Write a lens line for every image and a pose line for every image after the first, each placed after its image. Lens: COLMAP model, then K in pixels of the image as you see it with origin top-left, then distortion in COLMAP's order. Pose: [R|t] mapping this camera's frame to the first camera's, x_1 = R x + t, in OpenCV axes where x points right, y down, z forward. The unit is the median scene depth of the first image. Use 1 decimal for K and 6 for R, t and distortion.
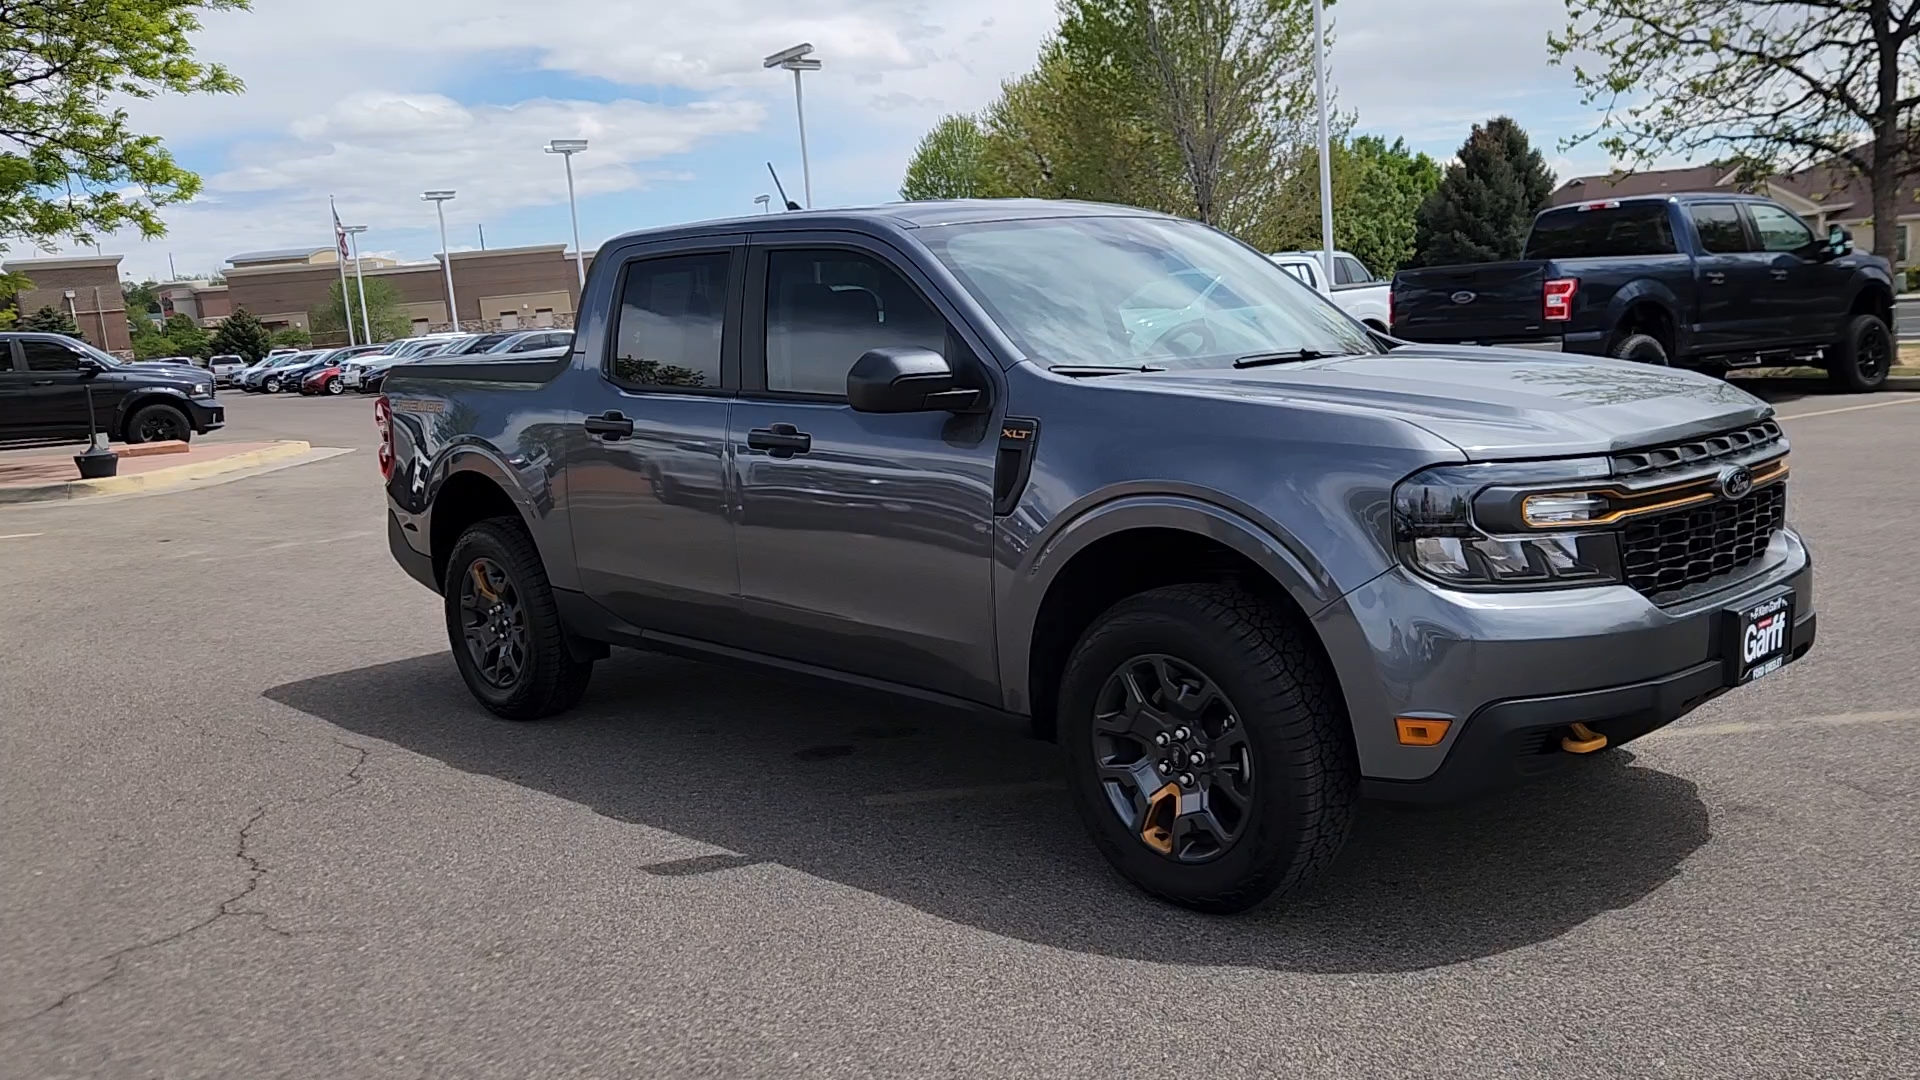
lens RADIAL K [[1626.4, 0, 945.8], [0, 1626.4, 544.0], [0, 0, 1]] dist [0.040218, -0.034999]
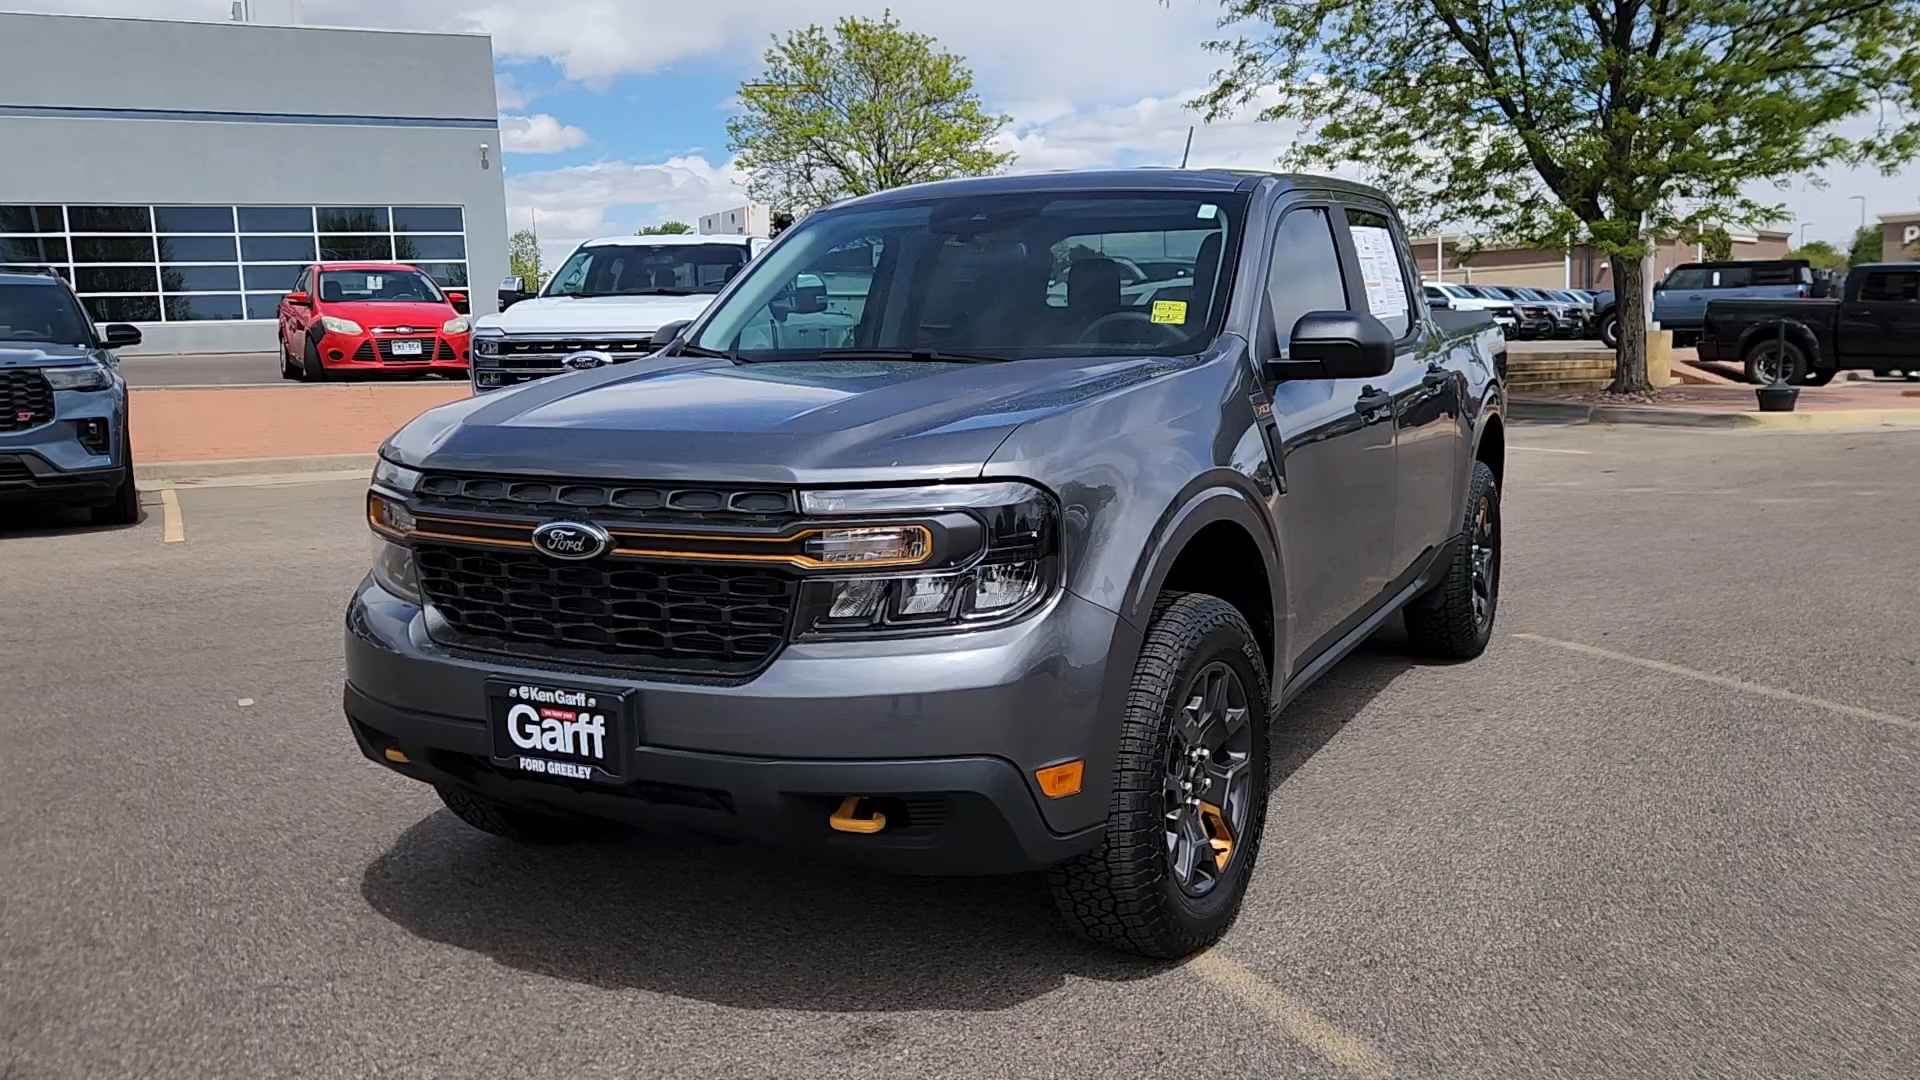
lens RADIAL K [[1626.4, 0, 945.5], [0, 1626.4, 537.8], [0, 0, 1]] dist [0.040218, -0.034999]
pose [[0.316438, 0.180354, -0.931311, 0.927075], [-0.137430, 0.980119, 0.143111, -0.129692], [0.938605, 0.082704, 0.334933, 0.637300]]
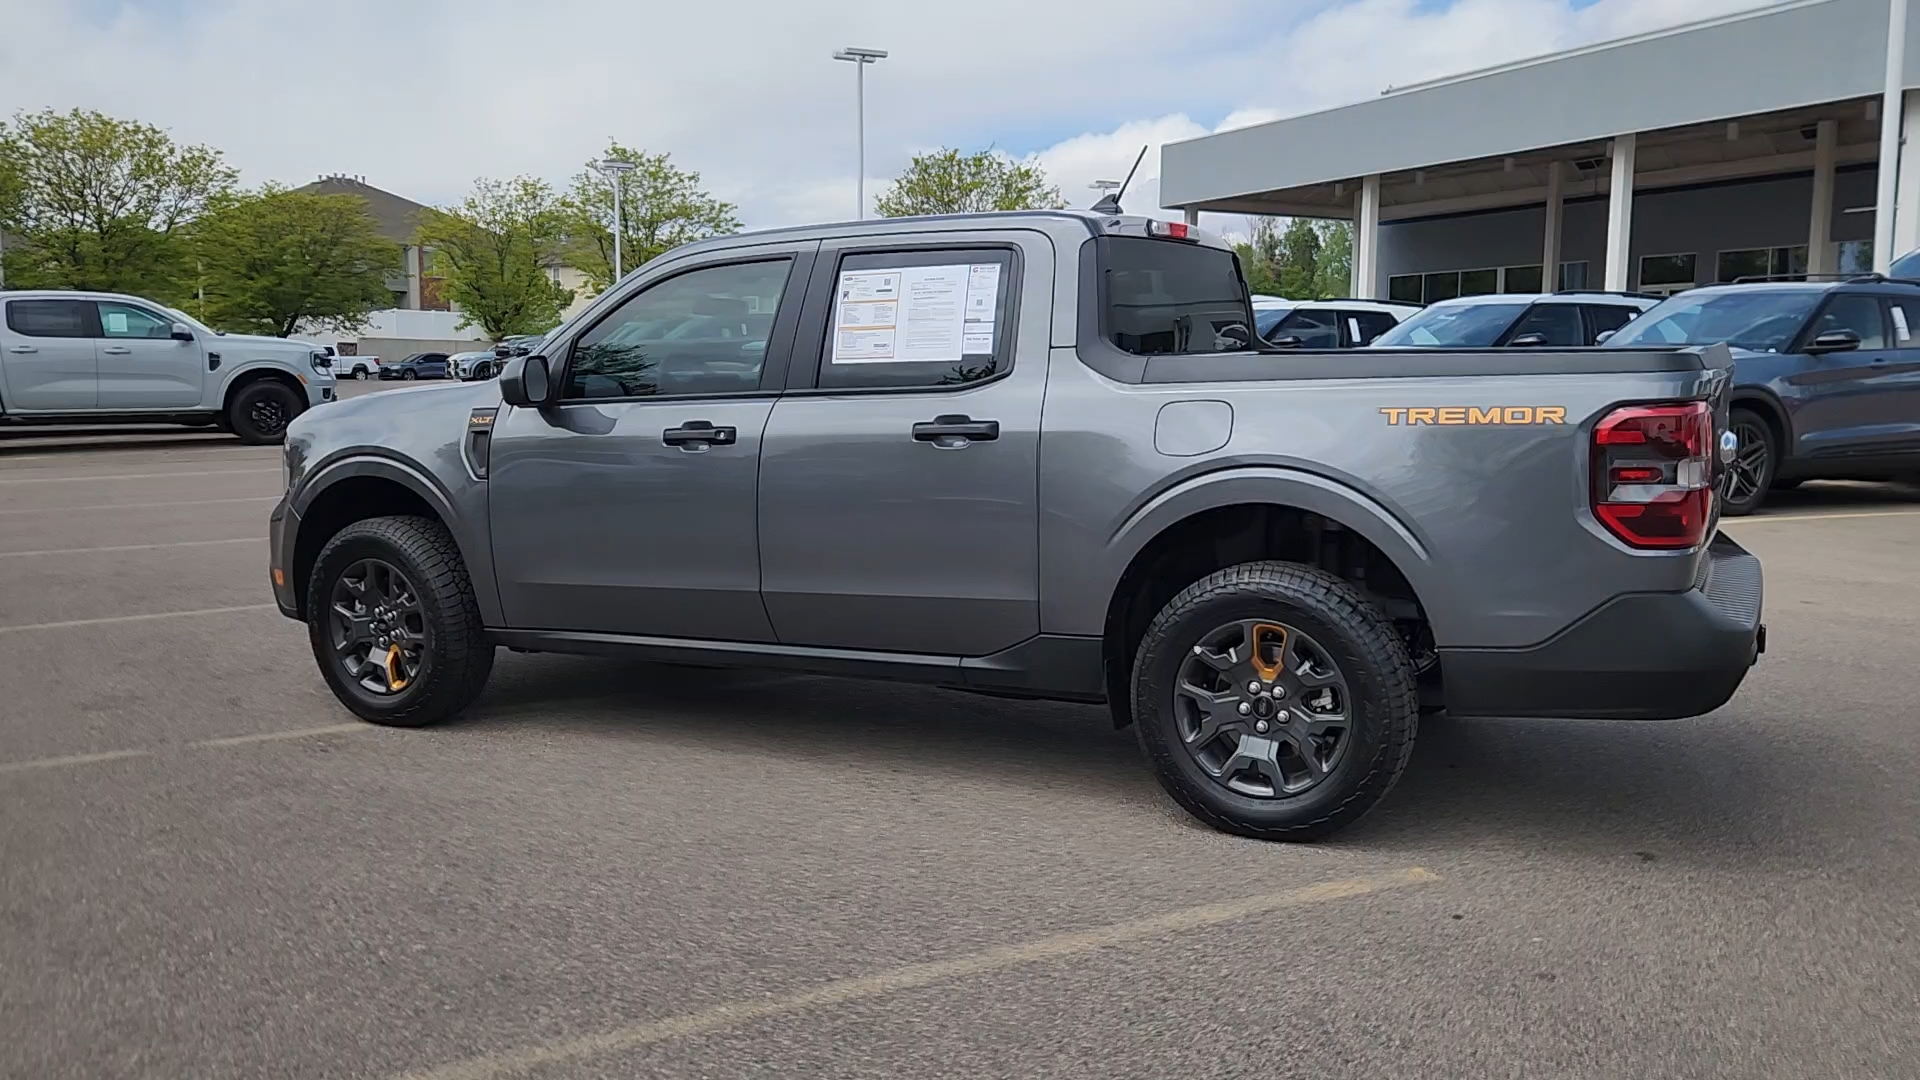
lens RADIAL K [[1626.4, 0, 953.6], [0, 1626.4, 552.8], [0, 0, 1]] dist [0.040218, -0.034999]
pose [[-0.938820, 0.109394, -0.326572, 0.354294], [0.013711, 0.959334, 0.281939, -0.314878], [0.344134, 0.260212, -0.902143, 2.101107]]
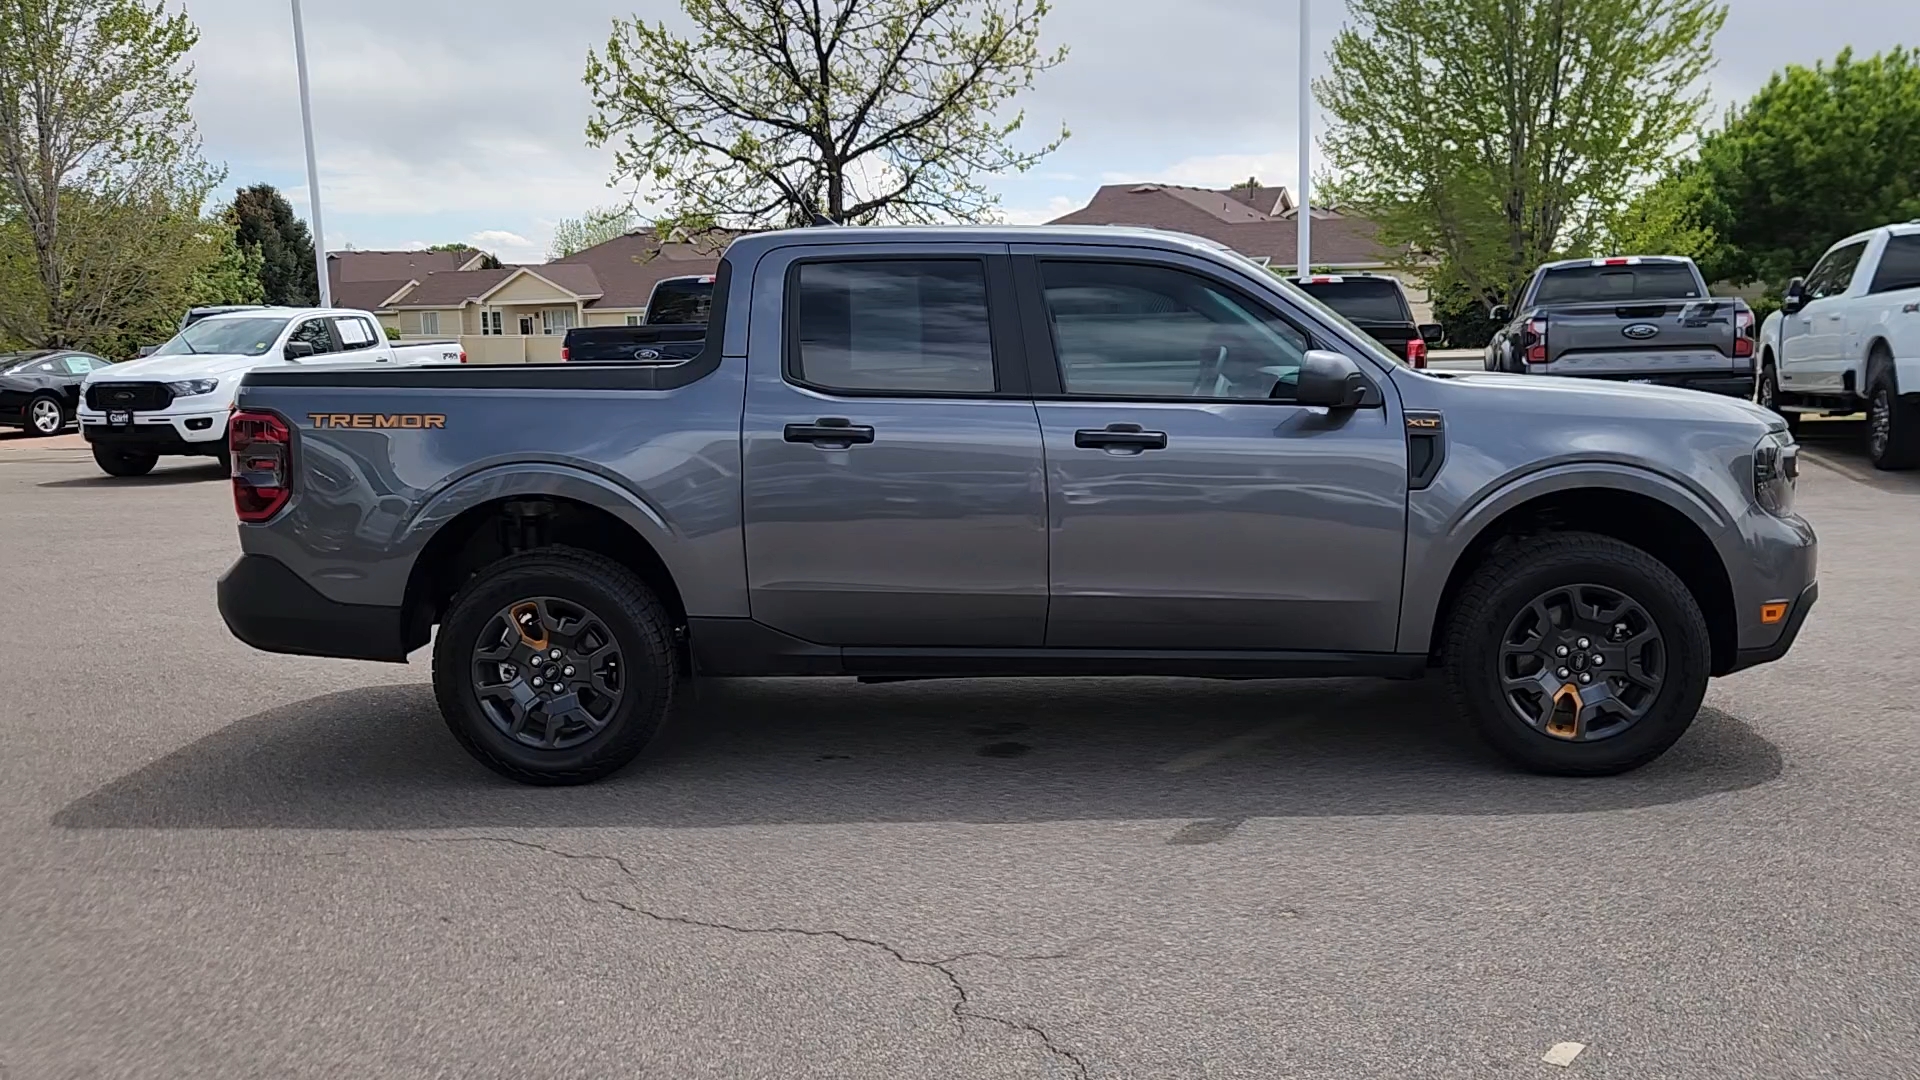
lens RADIAL K [[1626.4, 0, 948.0], [0, 1626.4, 537.9], [0, 0, 1]] dist [0.040218, -0.034999]
pose [[0.725897, -0.043501, 0.686426, -0.826046], [0.076683, 0.996895, -0.017916, 0.010548], [-0.683515, 0.065642, 0.726979, 0.274201]]
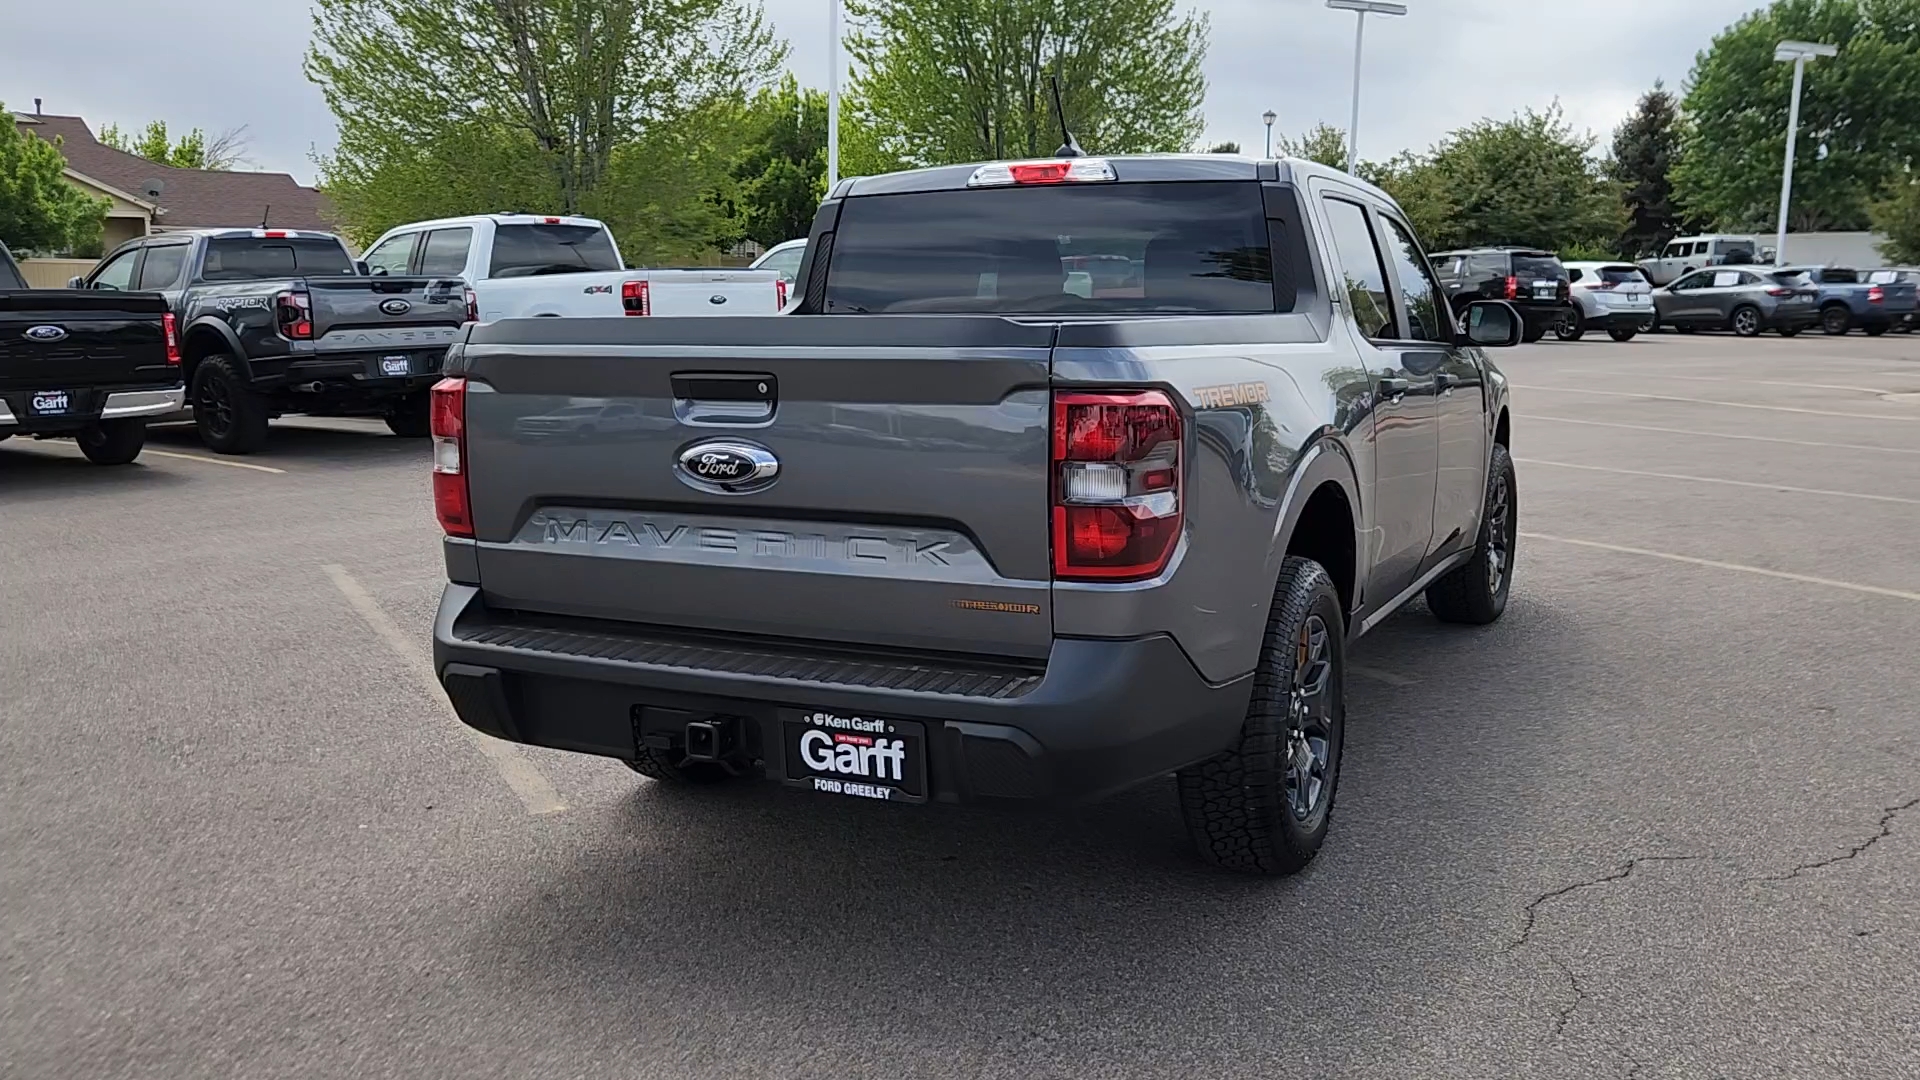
lens RADIAL K [[1626.4, 0, 947.9], [0, 1626.4, 546.9], [0, 0, 1]] dist [0.040218, -0.034999]
pose [[-0.348818, -0.084794, 0.933347, -0.964067], [0.161074, 0.975655, 0.148836, -0.160202], [-0.923245, 0.202254, -0.326668, 1.554355]]
